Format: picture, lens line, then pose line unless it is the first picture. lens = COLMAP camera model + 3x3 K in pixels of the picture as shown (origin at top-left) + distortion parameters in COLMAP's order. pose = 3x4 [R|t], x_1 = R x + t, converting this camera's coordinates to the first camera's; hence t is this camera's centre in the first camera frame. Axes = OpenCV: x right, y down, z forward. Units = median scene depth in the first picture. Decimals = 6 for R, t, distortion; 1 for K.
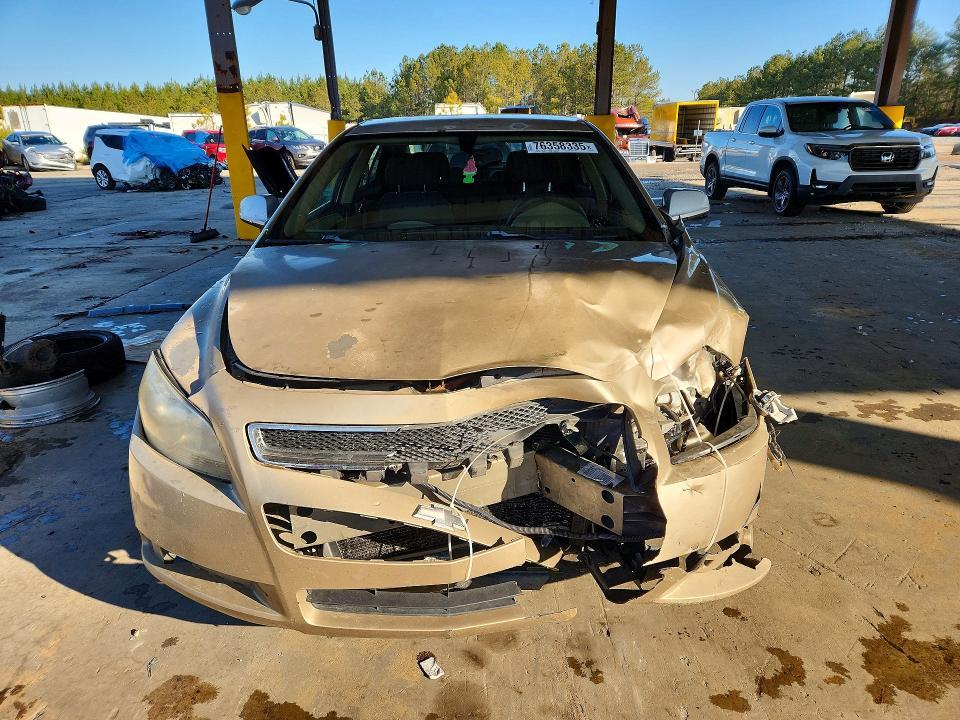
lens RADIAL K [[662.8, 0, 478.4], [0, 662.8, 358.9], [0, 0, 1]] dist [0.034293, -0.008499]
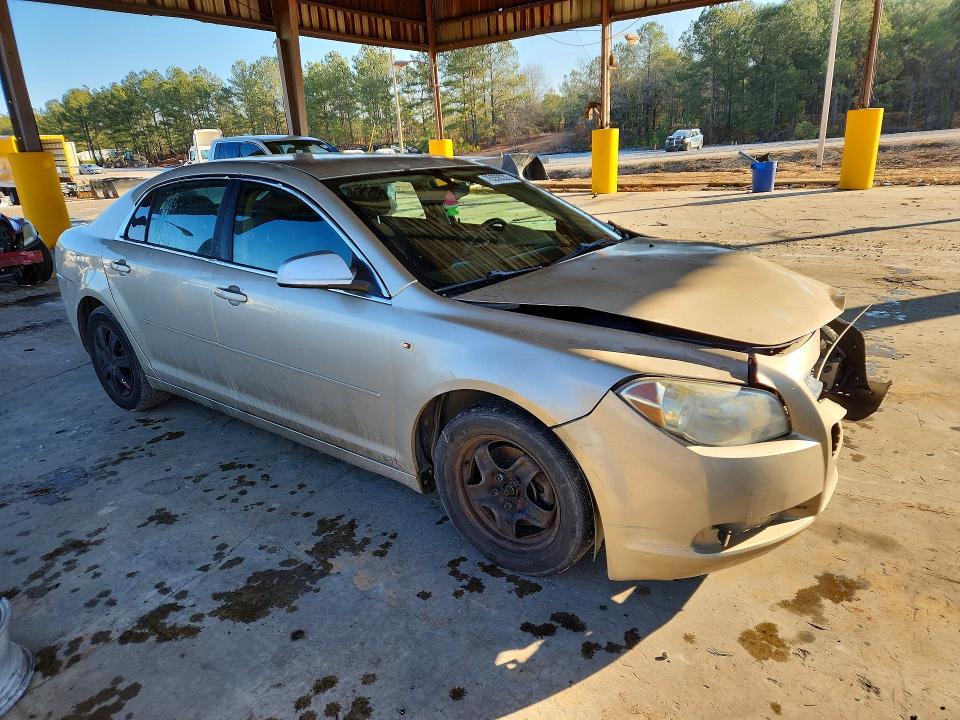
lens RADIAL K [[662.8, 0, 475.3], [0, 662.8, 361.8], [0, 0, 1]] dist [0.034293, -0.008499]
pose [[0.588670, -0.272607, 0.761021, -1.294669], [0.304704, 0.946811, 0.103463, -0.201000], [-0.748748, 0.170981, 0.640424, 0.476292]]
